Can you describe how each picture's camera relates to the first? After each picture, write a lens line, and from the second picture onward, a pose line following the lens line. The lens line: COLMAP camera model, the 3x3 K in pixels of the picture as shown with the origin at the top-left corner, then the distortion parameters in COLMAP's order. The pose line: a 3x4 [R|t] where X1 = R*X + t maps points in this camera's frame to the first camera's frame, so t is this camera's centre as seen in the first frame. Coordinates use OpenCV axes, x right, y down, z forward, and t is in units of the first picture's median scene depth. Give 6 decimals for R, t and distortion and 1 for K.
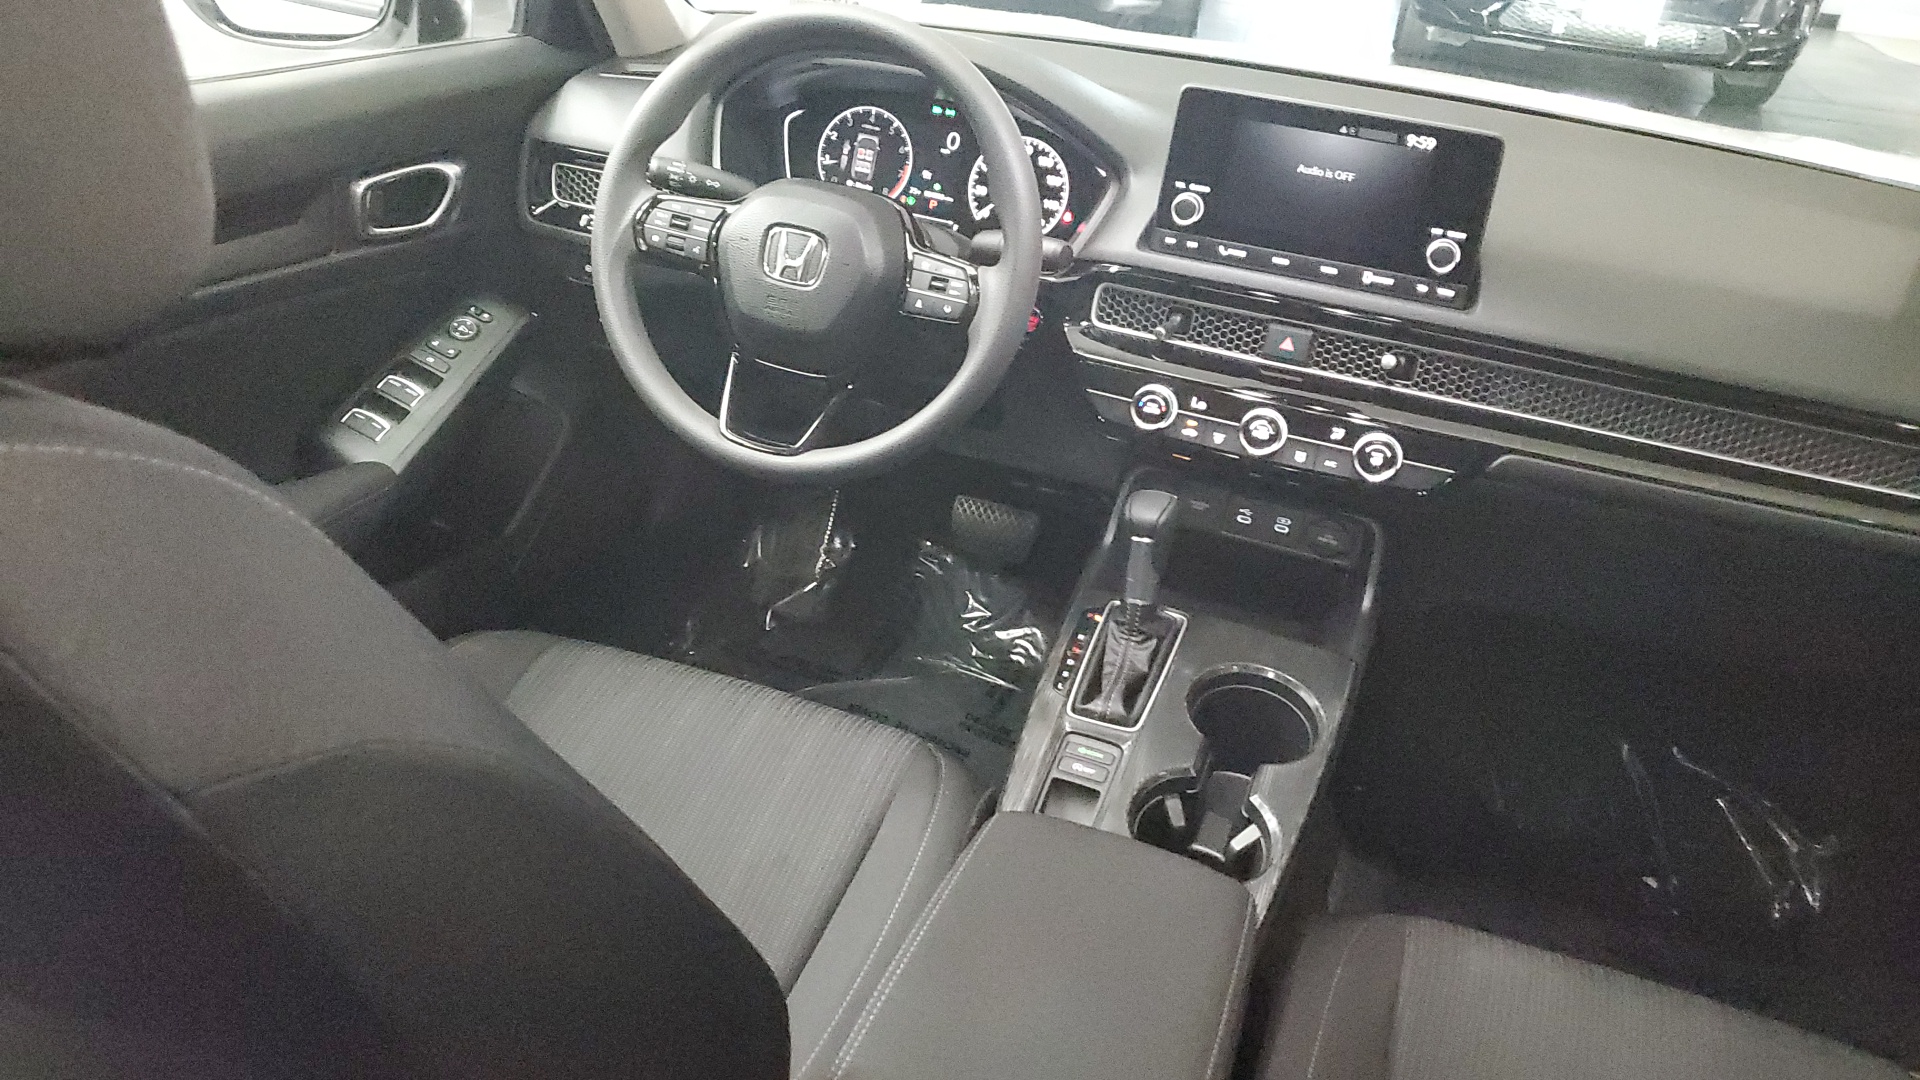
lens RADIAL K [[1439.3, 0, 957.3], [0, 1439.3, 522.0], [0, 0, 1]] dist [0.184229, -0.440436]
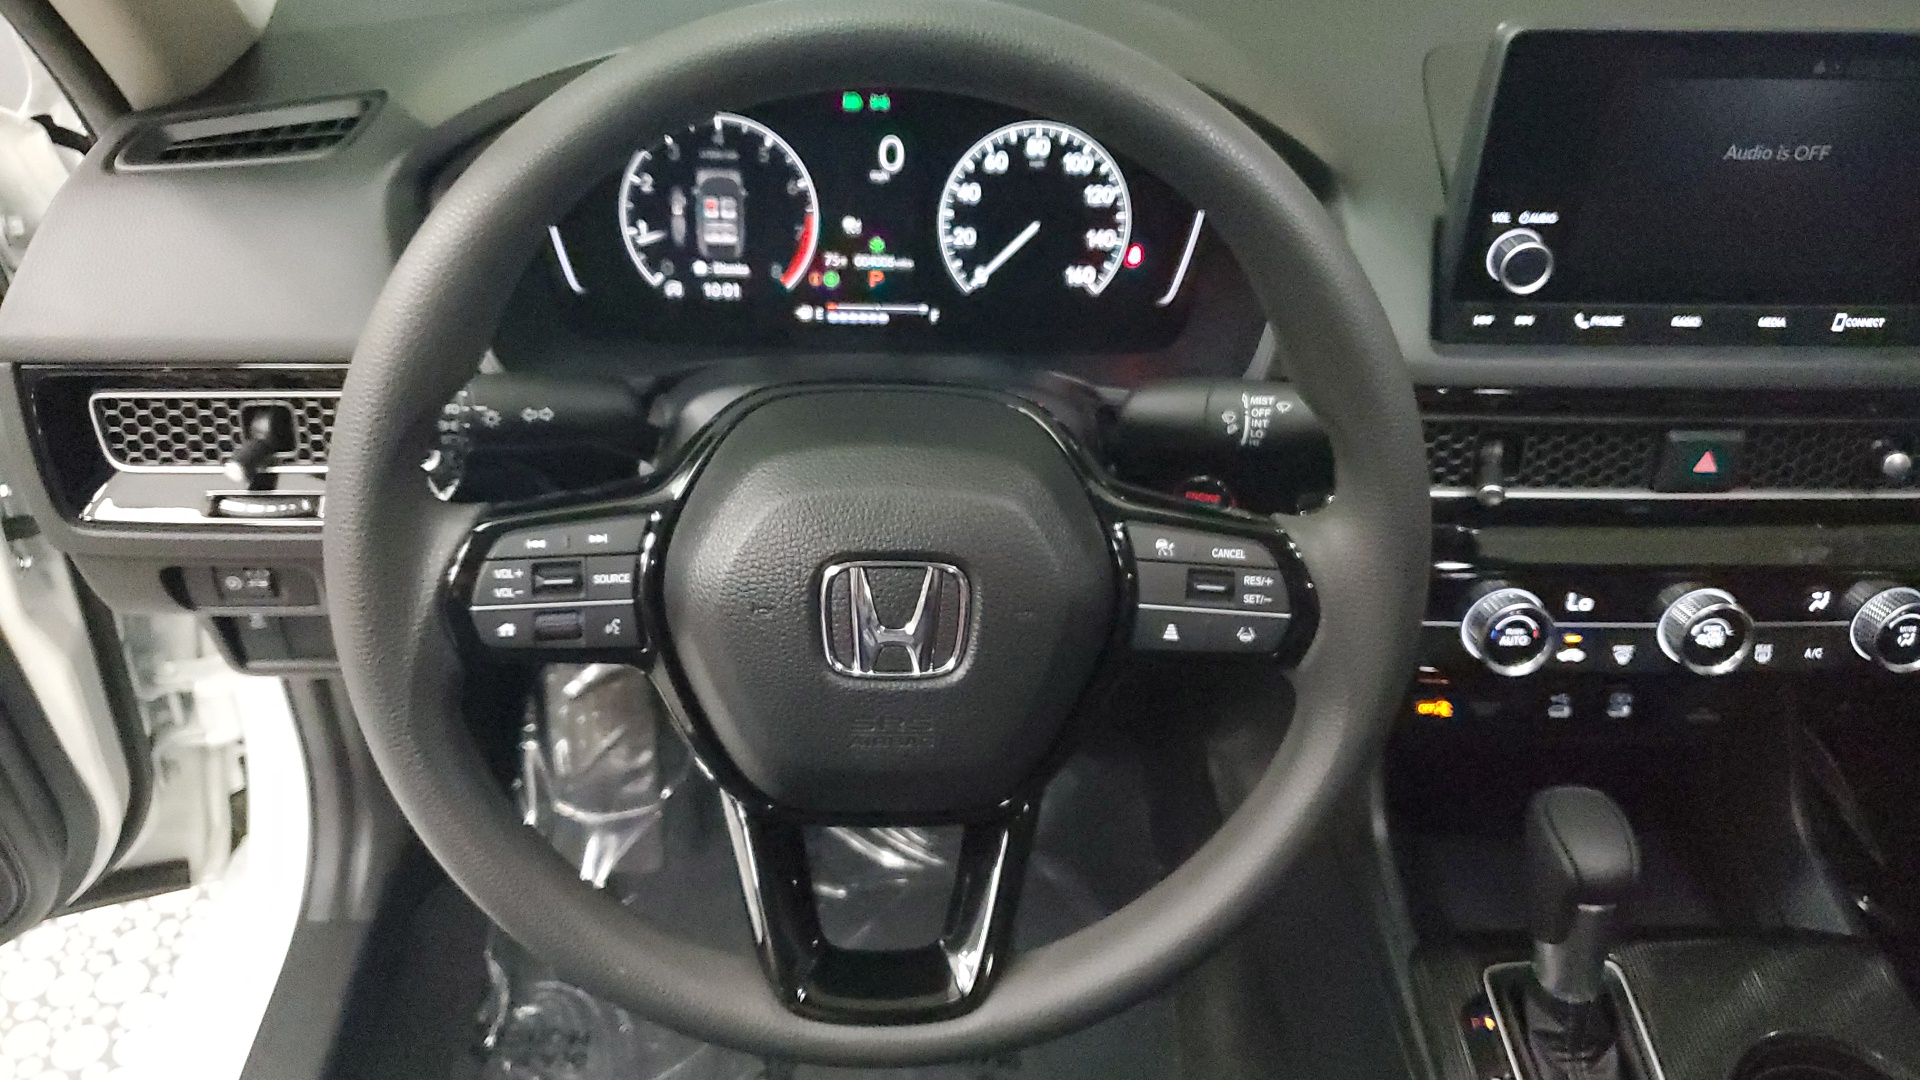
lens RADIAL K [[1498.1, 0, 963.3], [0, 1498.1, 546.0], [0, 0, 1]] dist [0.083763, -0.172660]
pose [[0.917921, -0.280972, 0.280136, -0.198628], [0.229794, 0.952059, 0.201935, -0.270519], [-0.323444, -0.120987, 0.938481, 0.547839]]
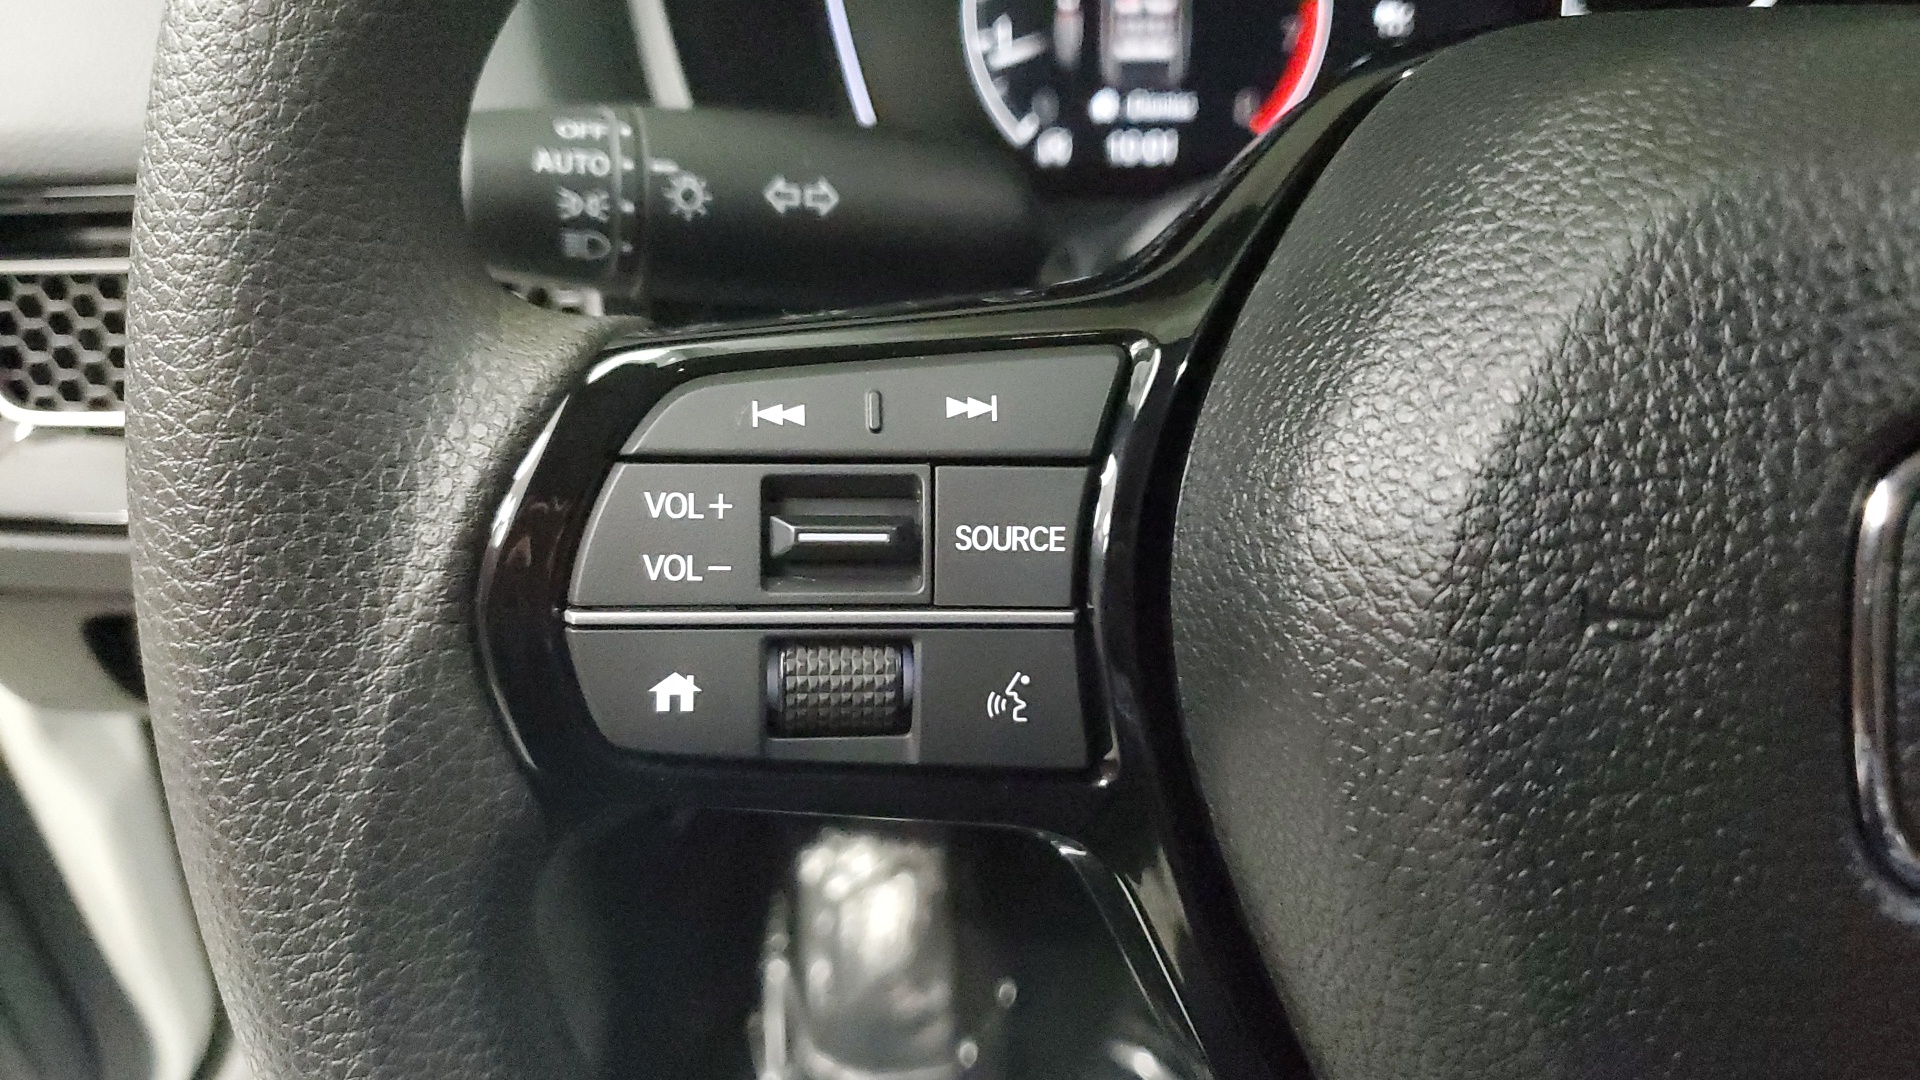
lens RADIAL K [[1536.4, 0, 963.7], [0, 1536.4, 584.1], [0, 0, 1]] dist [0.096469, -0.124362]
pose [[0.959690, -0.241158, 0.144353, -0.197369], [0.233964, 0.970060, 0.065154, -0.203876], [-0.155743, -0.028754, 0.987379, 0.849749]]
